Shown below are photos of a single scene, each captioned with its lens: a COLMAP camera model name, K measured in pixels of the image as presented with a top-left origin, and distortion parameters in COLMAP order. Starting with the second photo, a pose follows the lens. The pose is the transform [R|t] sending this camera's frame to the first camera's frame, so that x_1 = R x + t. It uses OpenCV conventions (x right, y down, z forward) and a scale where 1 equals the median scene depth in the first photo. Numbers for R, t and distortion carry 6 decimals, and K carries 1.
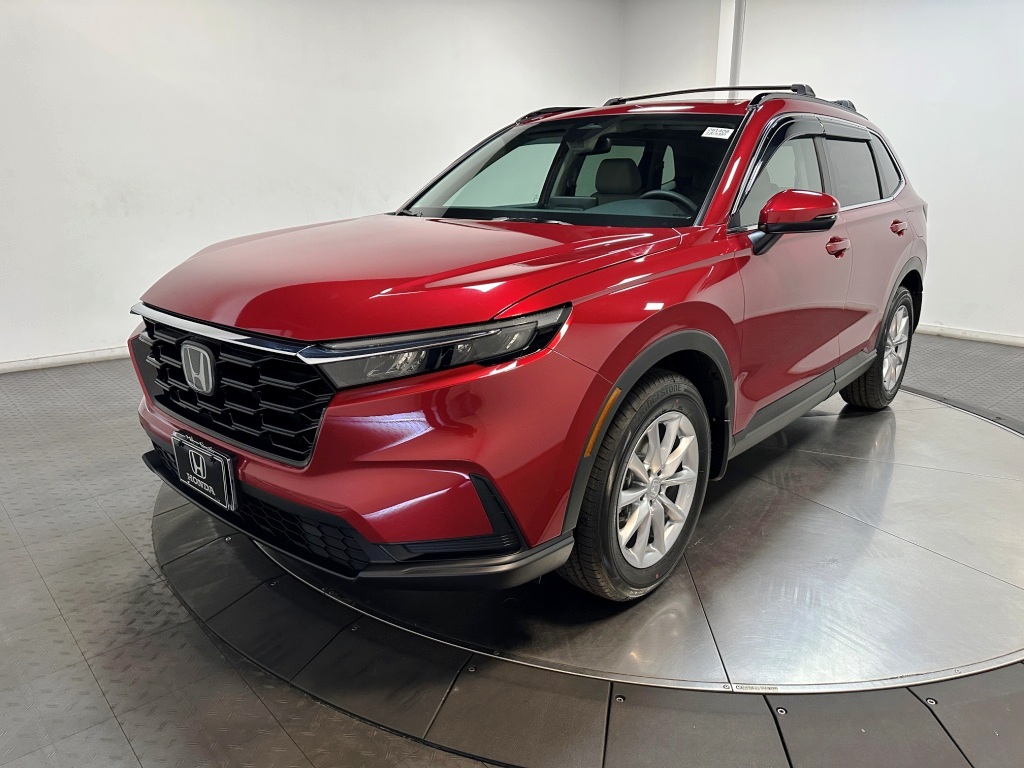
lens RADIAL K [[713.2, 0, 509.7], [0, 713.2, 388.3], [0, 0, 1]] dist [-0.002599, -0.005136]
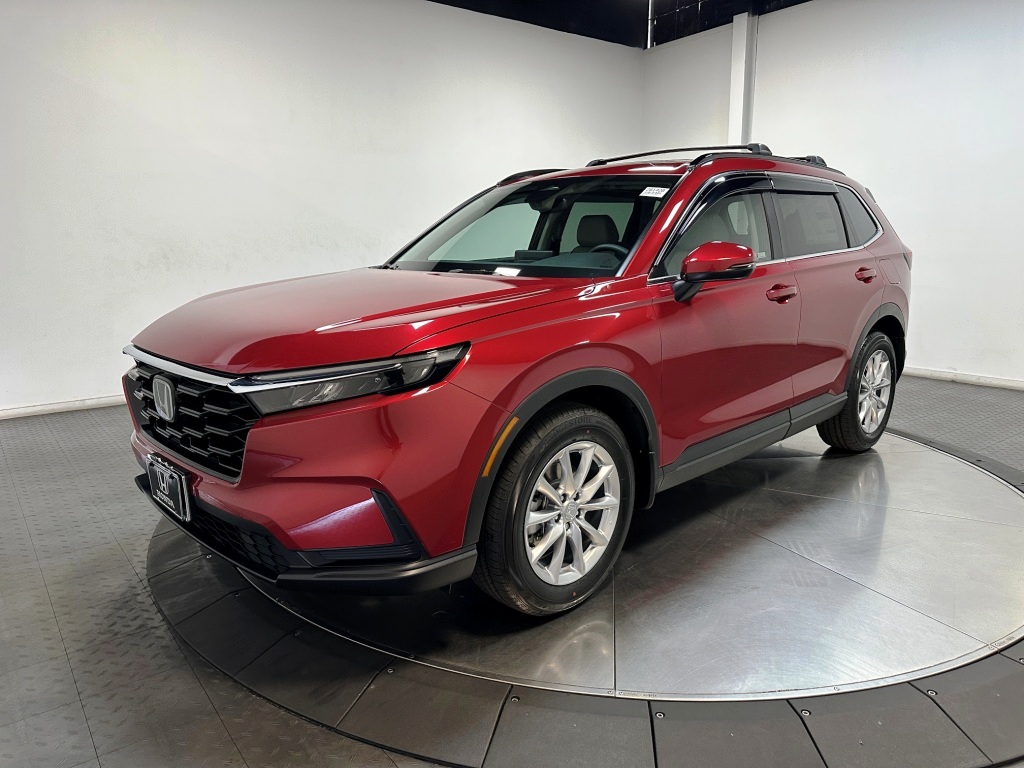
lens RADIAL K [[713.7, 0, 512.0], [0, 713.7, 384.0], [0, 0, 1]] dist [0.000904, -0.008896]
pose [[0.997061, 0.002123, -0.076589, 0.190494], [-0.007882, 0.997154, -0.074978, 0.026418], [0.076211, 0.075361, 0.994240, -0.109436]]
